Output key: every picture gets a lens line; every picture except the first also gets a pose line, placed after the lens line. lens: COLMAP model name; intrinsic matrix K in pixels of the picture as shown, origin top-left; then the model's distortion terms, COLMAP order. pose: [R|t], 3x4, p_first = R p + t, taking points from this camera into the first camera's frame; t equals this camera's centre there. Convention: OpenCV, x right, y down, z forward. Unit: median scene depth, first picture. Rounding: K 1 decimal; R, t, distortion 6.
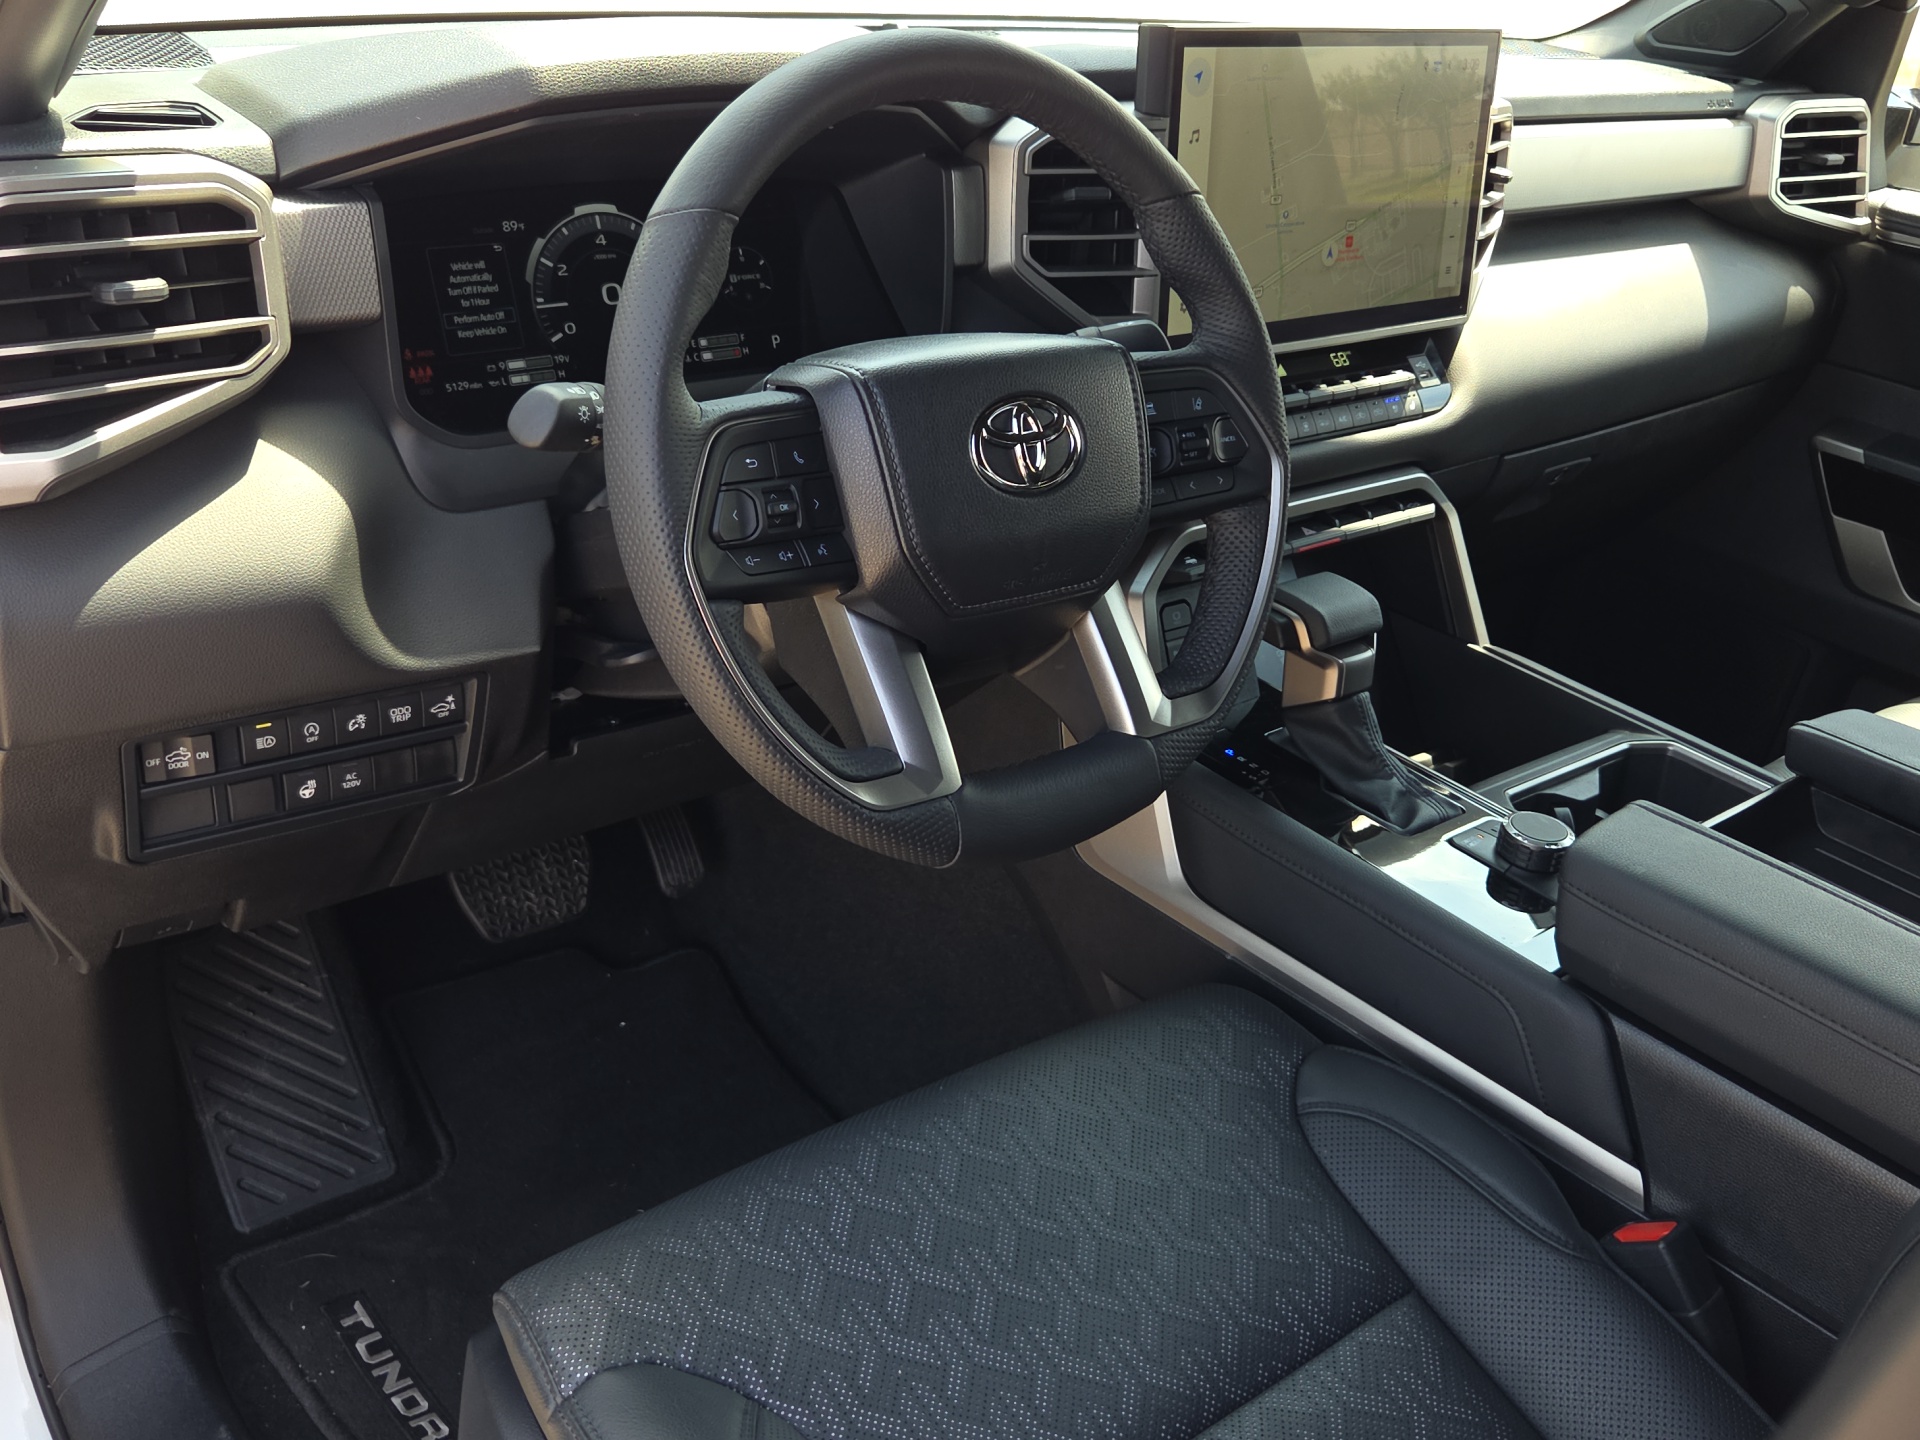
lens RADIAL K [[1831.3, 0, 960.0], [0, 1831.3, 720.0], [0, 0, 1]] dist [-0.016789, 0.005166]
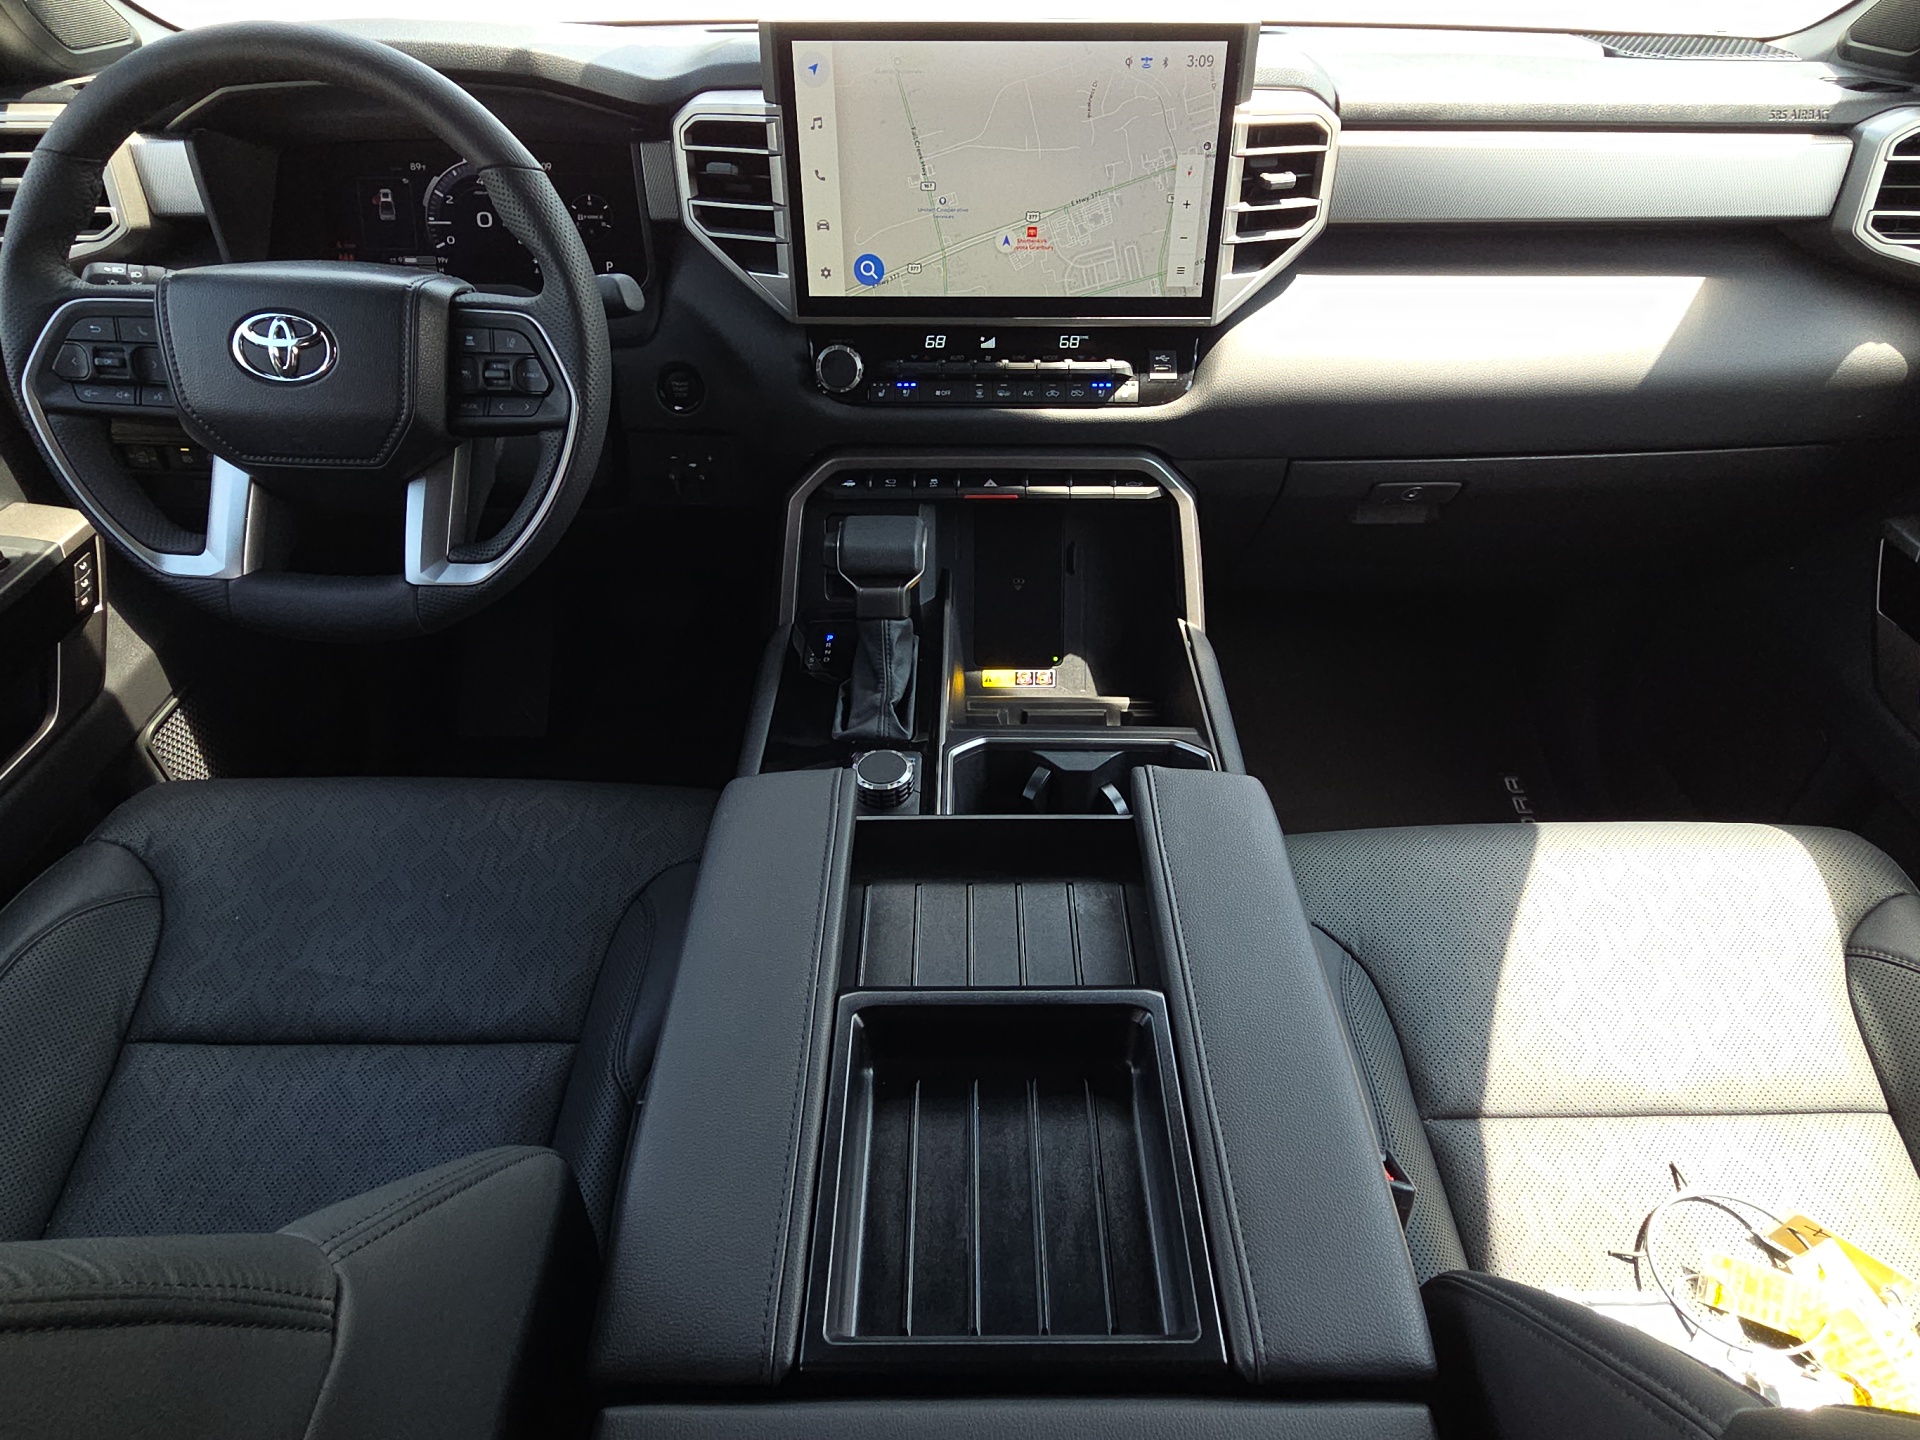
lens RADIAL K [[1139.0, 0, 958.9], [0, 1139.0, 701.0], [0, 0, 1]] dist [0.003525, -0.000891]
pose [[0.766907, 0.318855, -0.556942, 0.775651], [-0.226188, 0.946446, 0.230390, -0.166028], [0.600577, -0.050714, 0.797957, 0.475517]]
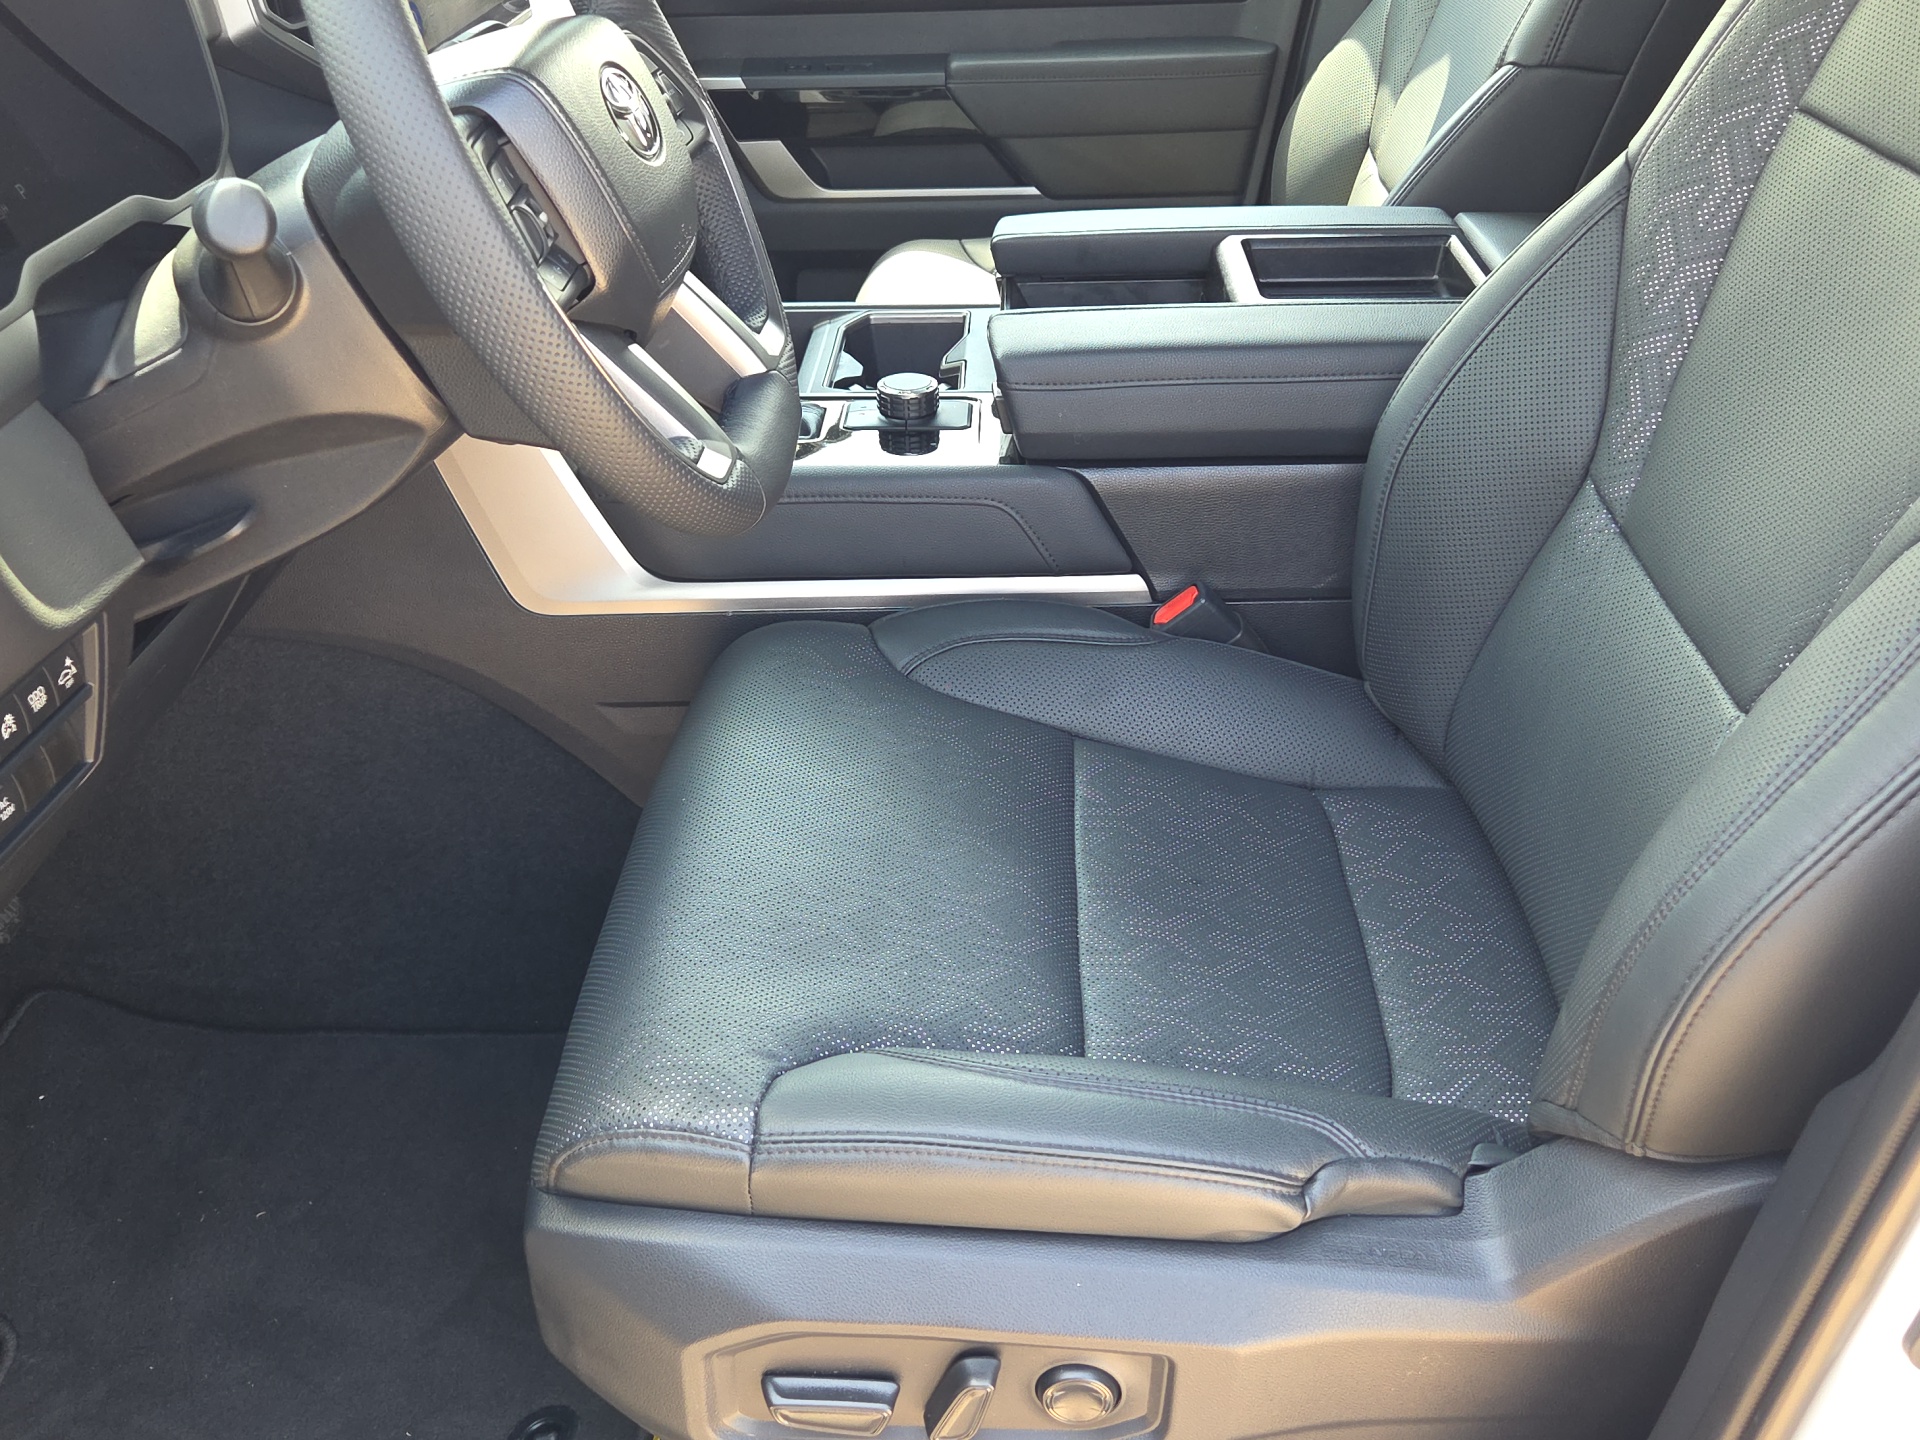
lens RADIAL K [[1831.3, 0, 960.0], [0, 1831.3, 720.0], [0, 0, 1]] dist [-0.016789, 0.005166]
pose [[0.648364, -0.465331, 0.602570, -0.510984], [0.404128, 0.881115, 0.245595, -0.027303], [-0.645216, 0.084280, 0.759337, 0.113924]]
